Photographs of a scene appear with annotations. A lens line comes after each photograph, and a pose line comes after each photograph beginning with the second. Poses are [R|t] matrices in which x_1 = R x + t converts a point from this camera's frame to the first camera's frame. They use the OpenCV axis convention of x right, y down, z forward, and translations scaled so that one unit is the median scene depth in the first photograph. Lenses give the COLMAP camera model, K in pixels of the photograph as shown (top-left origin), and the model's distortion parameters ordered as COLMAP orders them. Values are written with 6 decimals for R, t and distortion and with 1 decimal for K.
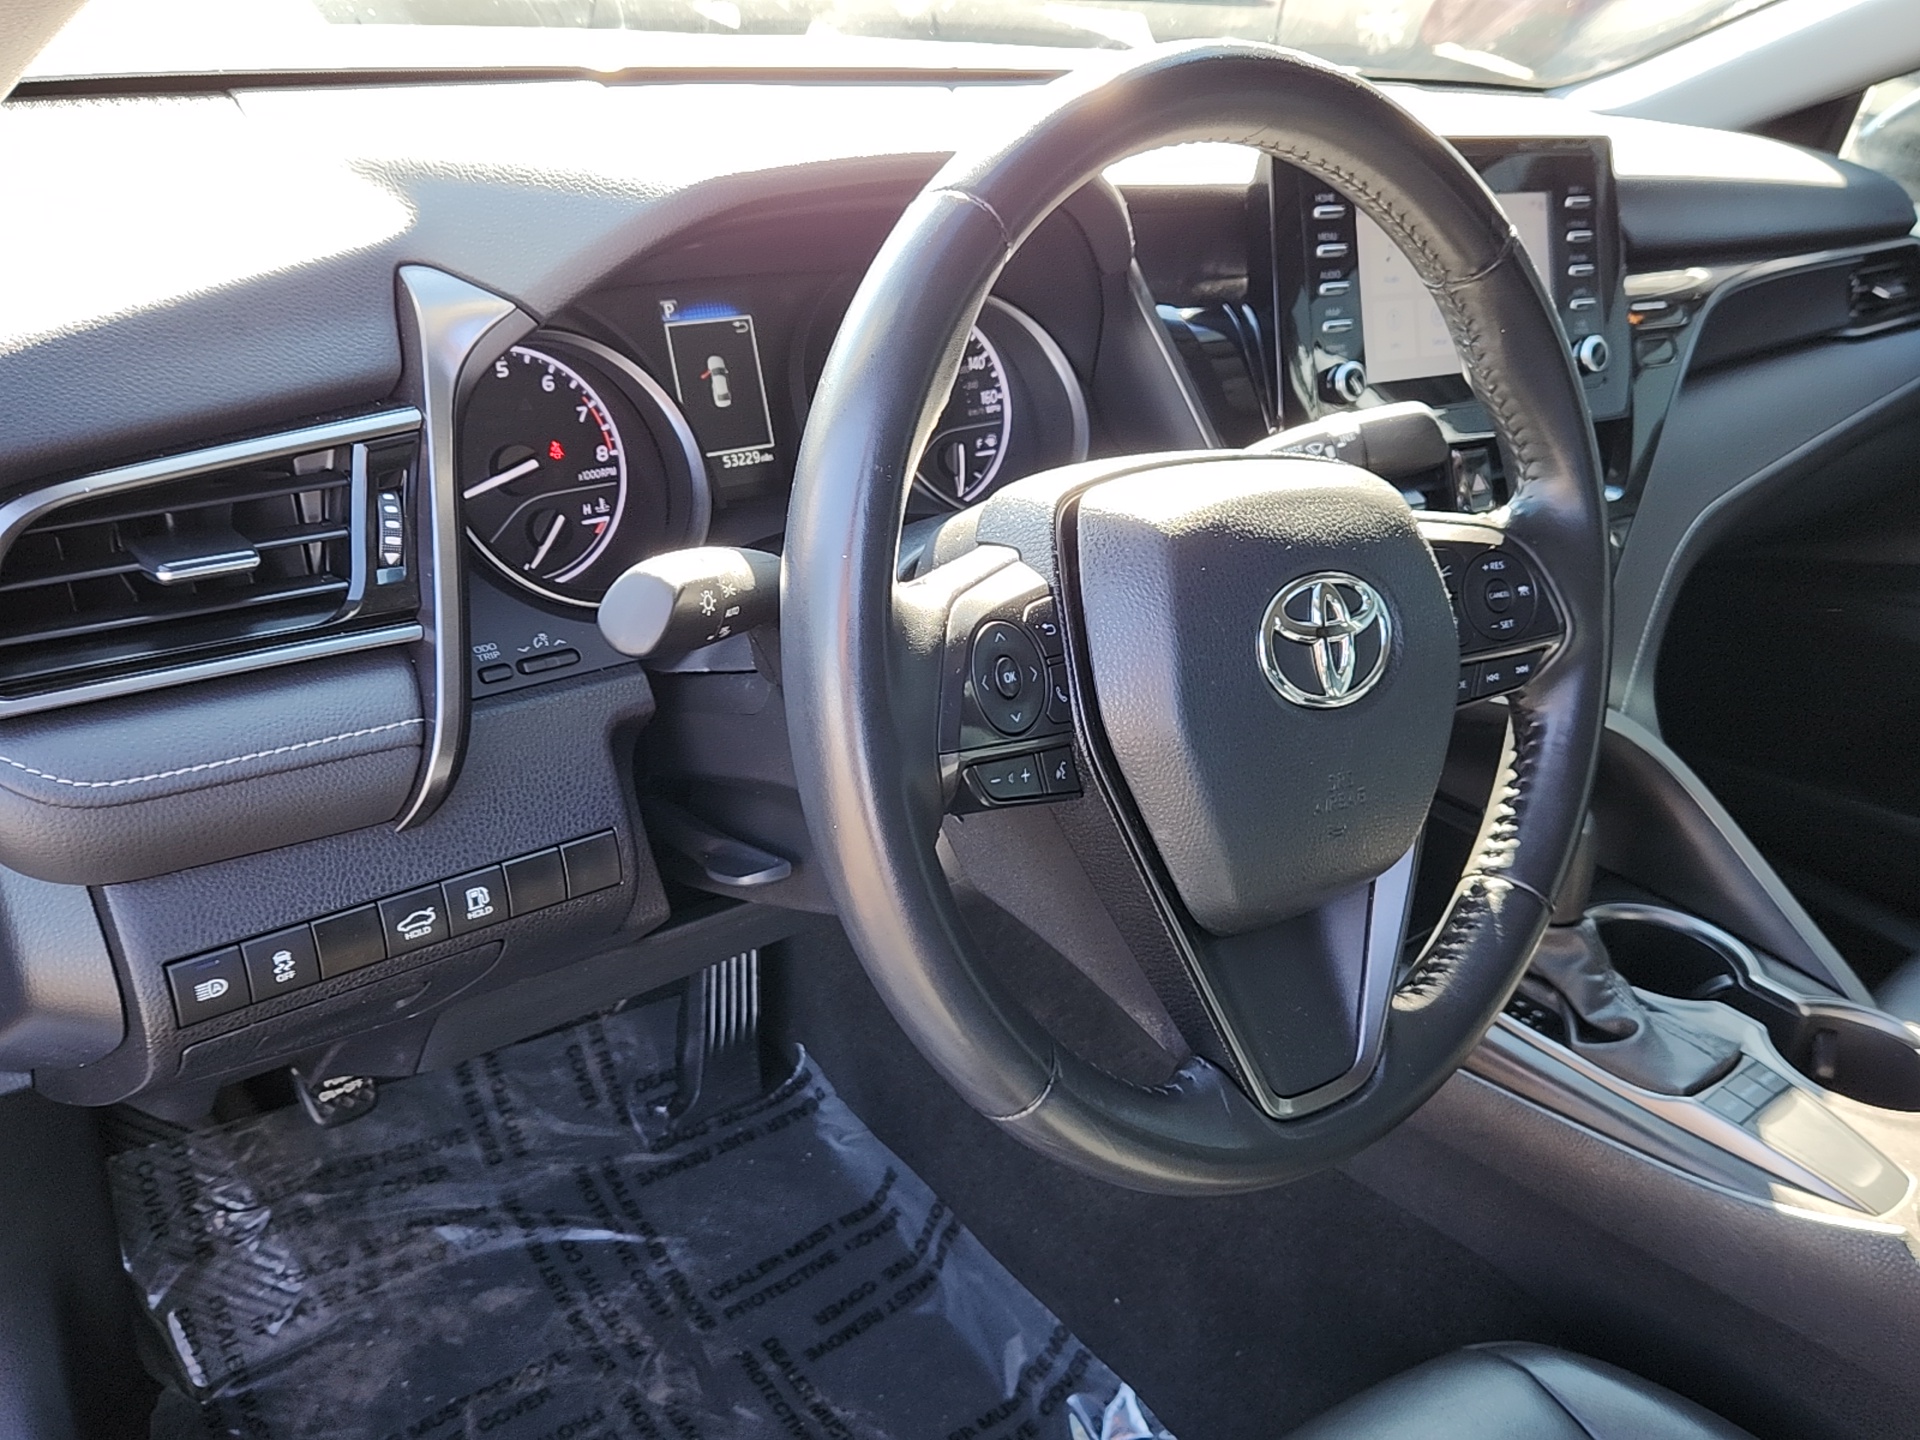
lens RADIAL K [[1663.2, 0, 979.0], [0, 1663.2, 738.1], [0, 0, 1]] dist [0.078674, -0.060485]
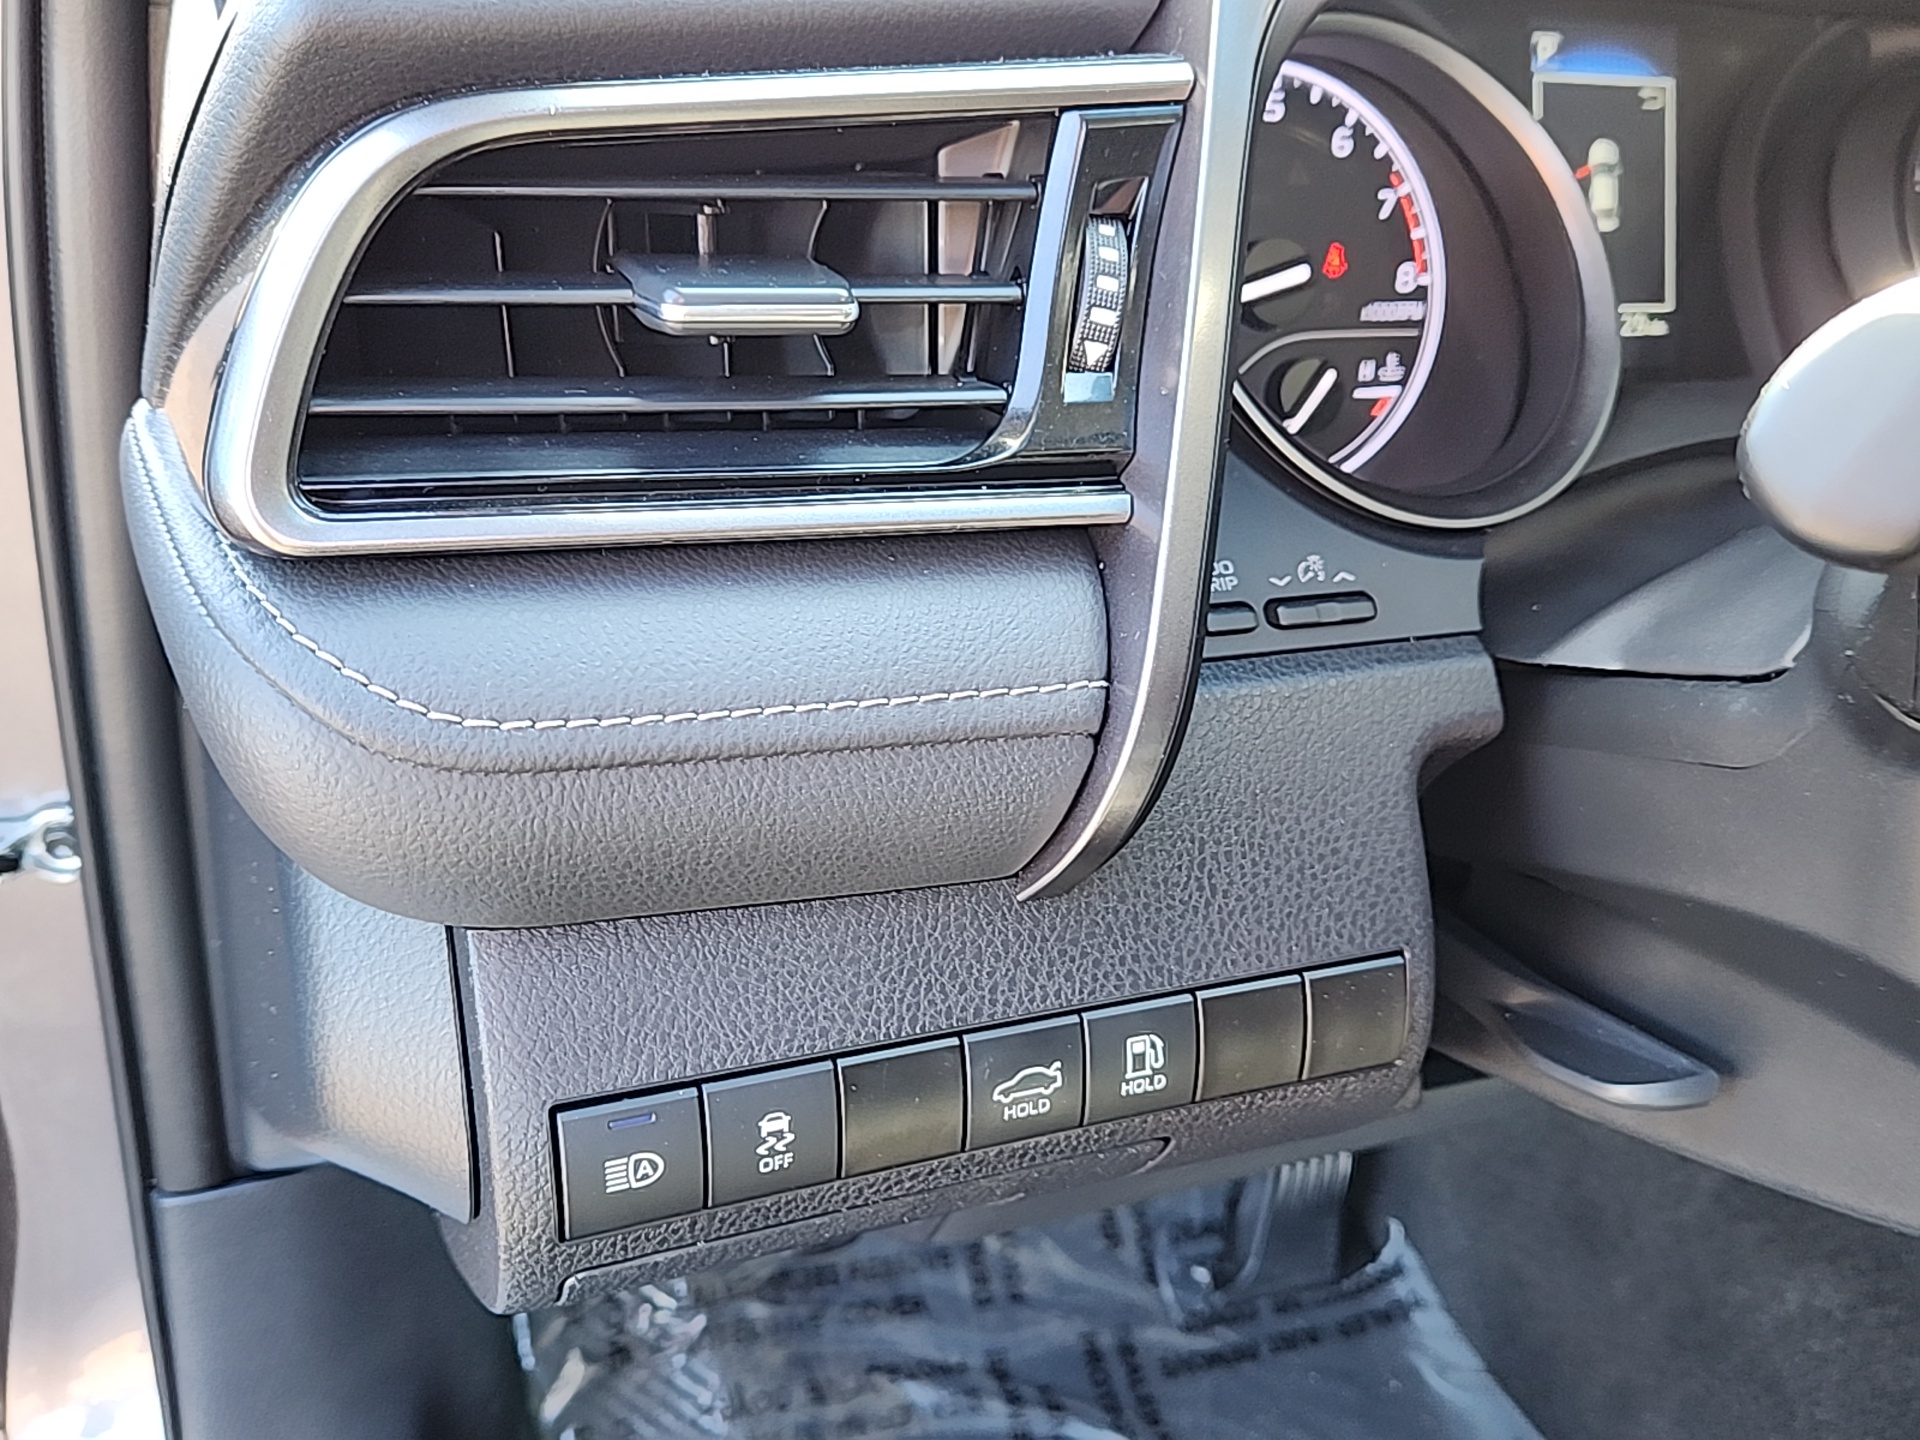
lens RADIAL K [[1663.2, 0, 977.6], [0, 1663.2, 709.0], [0, 0, 1]] dist [0.078674, -0.060485]
pose [[0.949695, 0.136393, -0.281916, -0.182623], [-0.147969, 0.988788, -0.020079, 0.009086], [0.276016, 0.060784, 0.959229, 0.417732]]
